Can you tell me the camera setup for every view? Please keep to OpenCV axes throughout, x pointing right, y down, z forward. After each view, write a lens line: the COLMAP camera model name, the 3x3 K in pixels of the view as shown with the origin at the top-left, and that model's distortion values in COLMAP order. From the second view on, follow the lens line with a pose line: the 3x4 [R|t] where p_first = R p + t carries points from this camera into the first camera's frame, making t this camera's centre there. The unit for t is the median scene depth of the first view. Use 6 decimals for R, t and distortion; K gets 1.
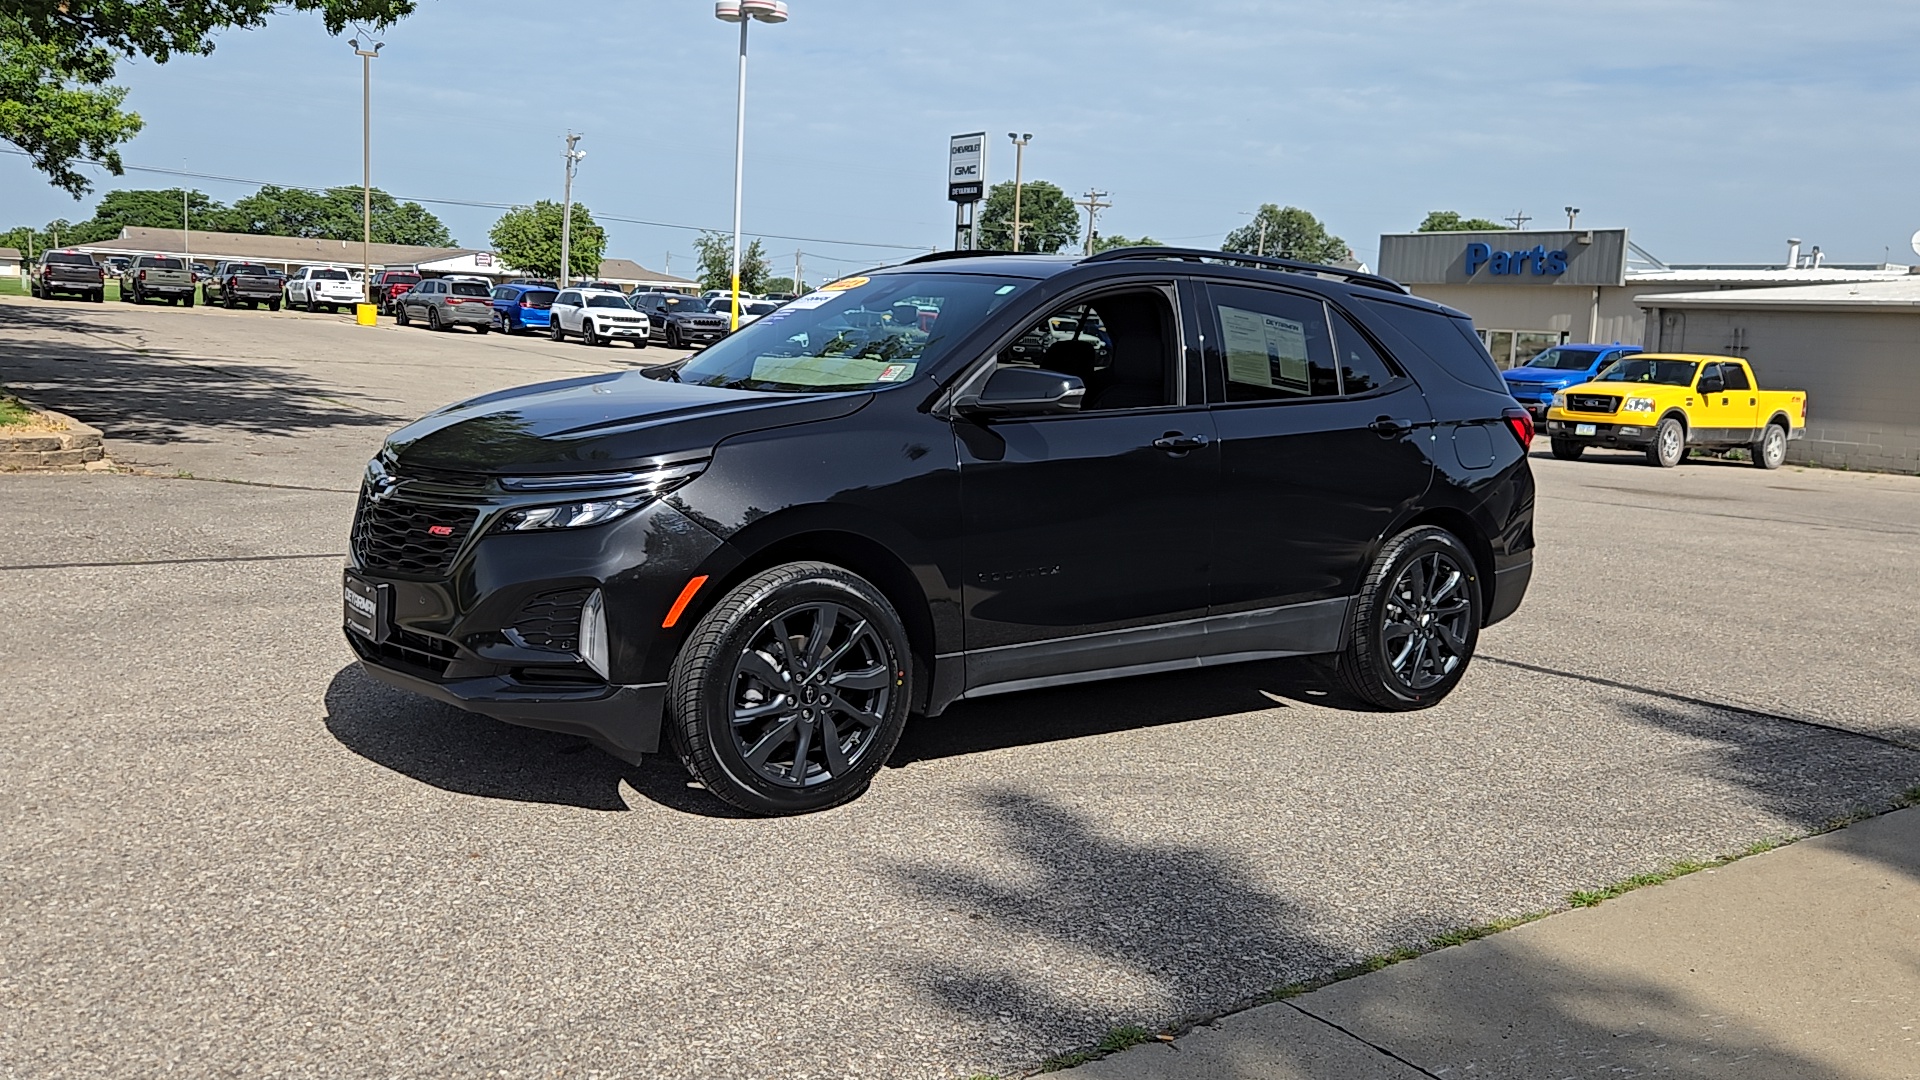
lens RADIAL K [[1599.4, 0, 955.0], [0, 1599.4, 540.5], [0, 0, 1]] dist [0.011699, 0.000524]
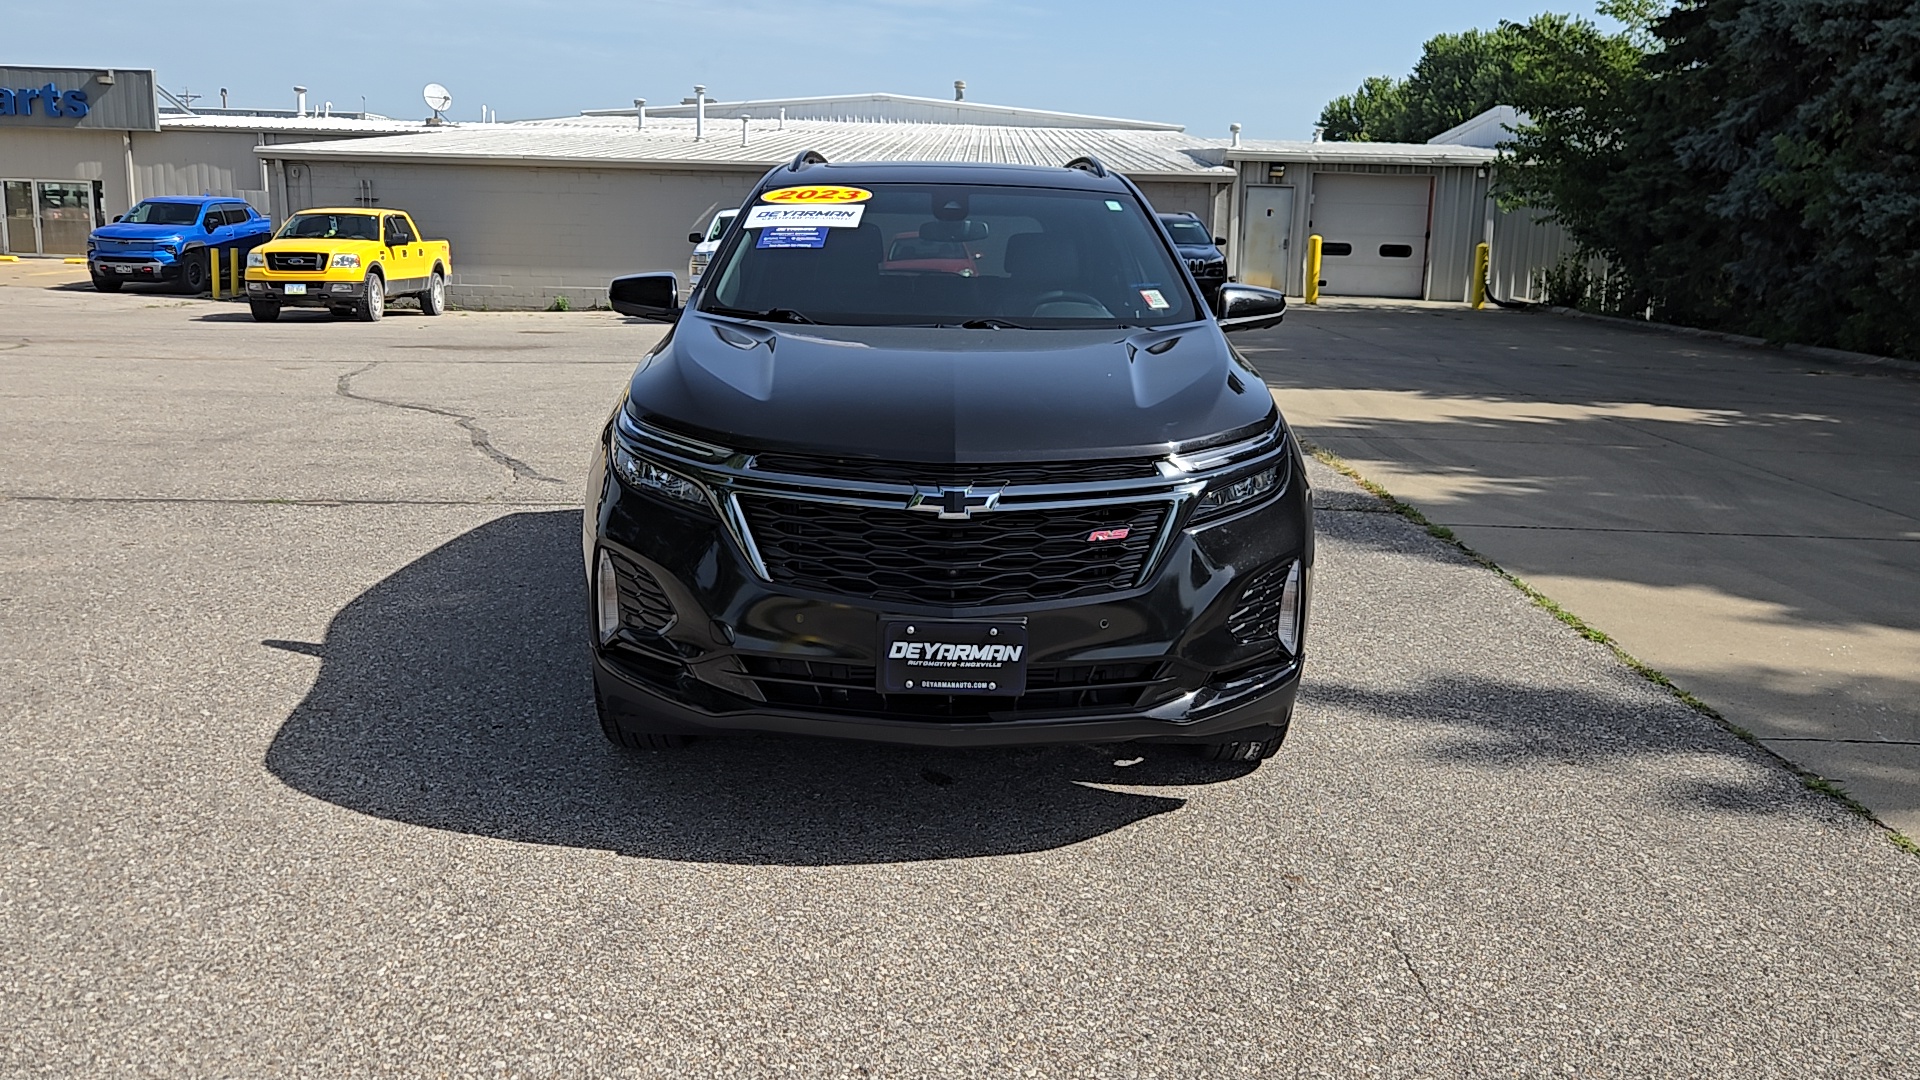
lens RADIAL K [[1599.4, 0, 955.0], [0, 1599.4, 540.5], [0, 0, 1]] dist [0.011699, 0.000524]
pose [[0.585573, -0.188113, 0.788491, -0.164378], [0.110880, 0.982146, 0.151968, -0.022142], [-0.803001, -0.001560, 0.595976, 0.093947]]
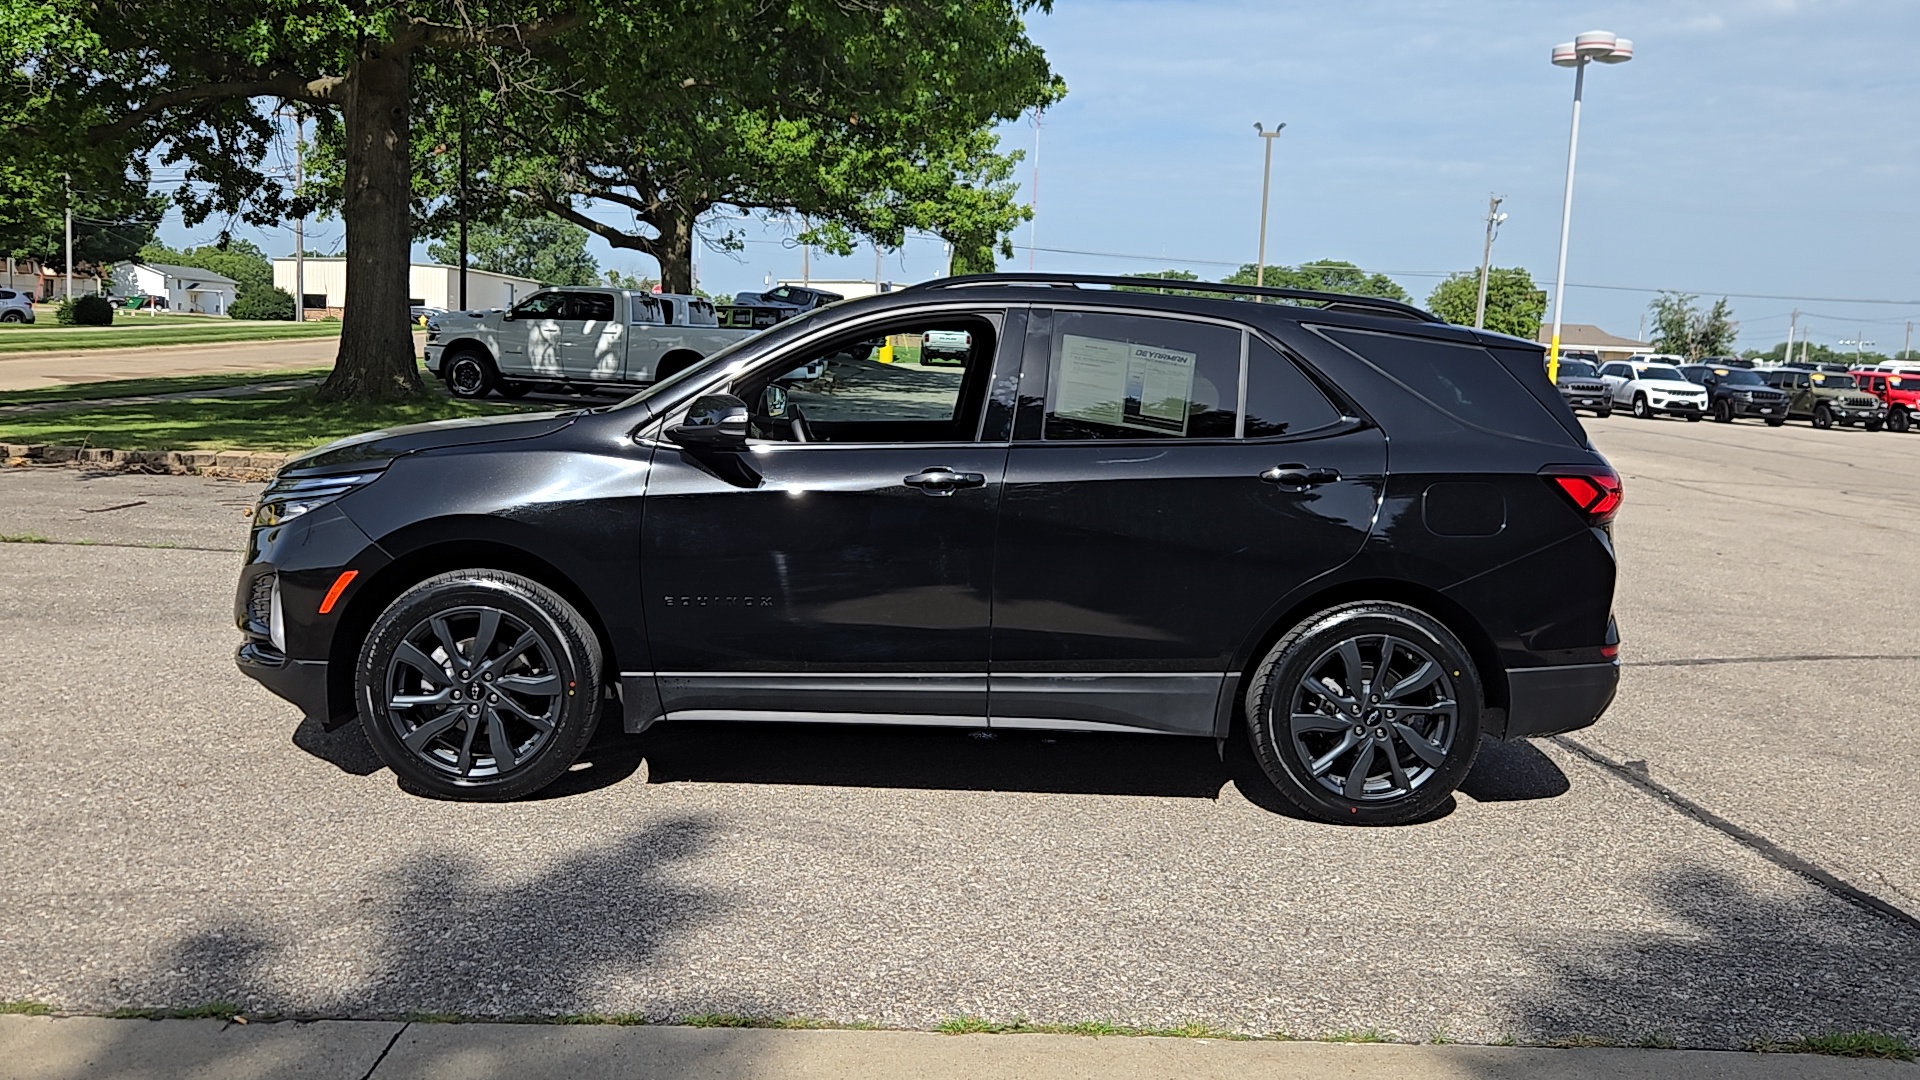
lens RADIAL K [[1599.4, 0, 955.0], [0, 1599.4, 540.5], [0, 0, 1]] dist [0.011699, 0.000524]
pose [[0.828606, 0.054321, -0.557190, 0.129637], [-0.077813, 0.996796, -0.018539, -0.001817], [0.554398, 0.058718, 0.830178, 0.045495]]
